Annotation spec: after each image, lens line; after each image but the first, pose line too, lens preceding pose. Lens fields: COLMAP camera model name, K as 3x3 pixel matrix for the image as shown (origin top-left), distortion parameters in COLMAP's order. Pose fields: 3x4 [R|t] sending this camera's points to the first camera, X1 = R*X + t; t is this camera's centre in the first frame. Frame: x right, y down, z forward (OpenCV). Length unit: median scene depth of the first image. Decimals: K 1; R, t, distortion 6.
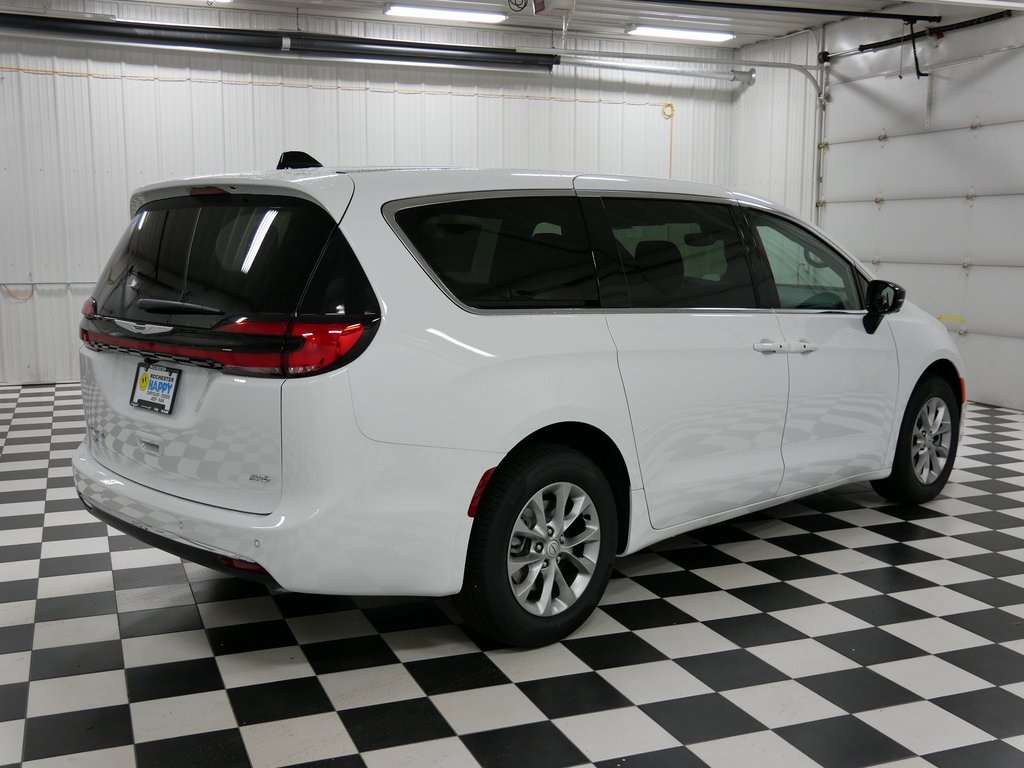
lens RADIAL K [[1089.7, 0, 512.8], [0, 1089.7, 390.6], [0, 0, 1]] dist [0.000518, 0.000000]
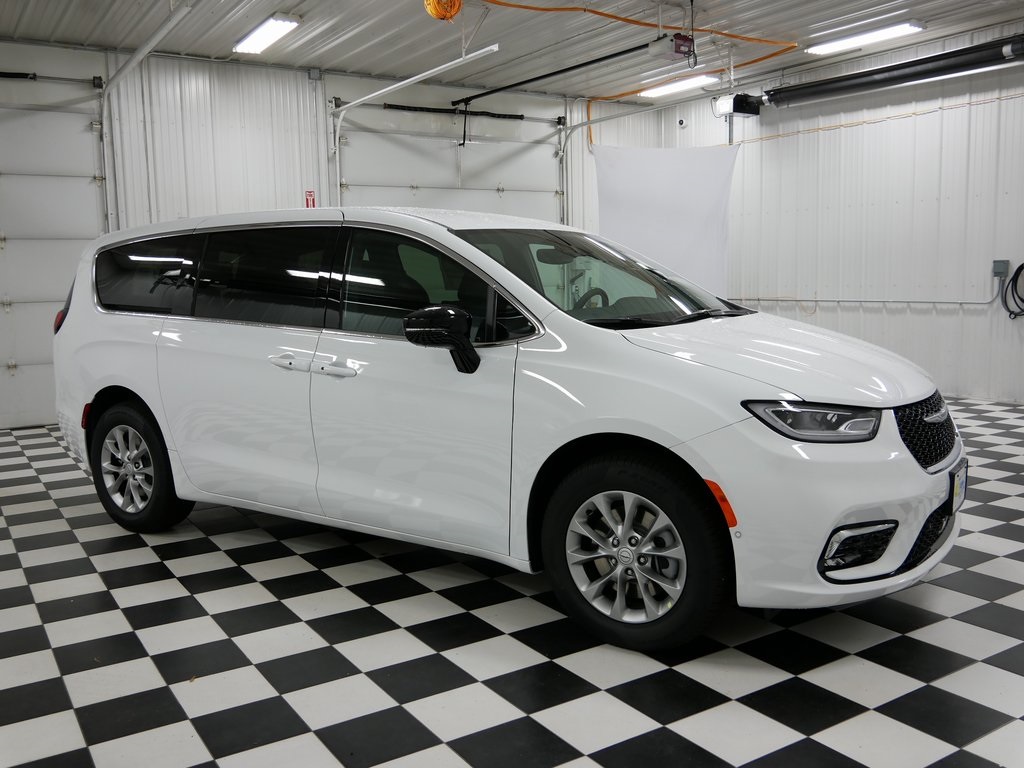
lens RADIAL K [[899.3, 0, 506.8], [0, 899.3, 384.6], [0, 0, 1]] dist [-0.004293, 0.003781]
pose [[0.200282, 0.113578, -0.973133, 0.518551], [-0.120527, 0.988569, 0.090574, -0.056861], [0.972296, 0.099149, 0.211682, 0.474949]]
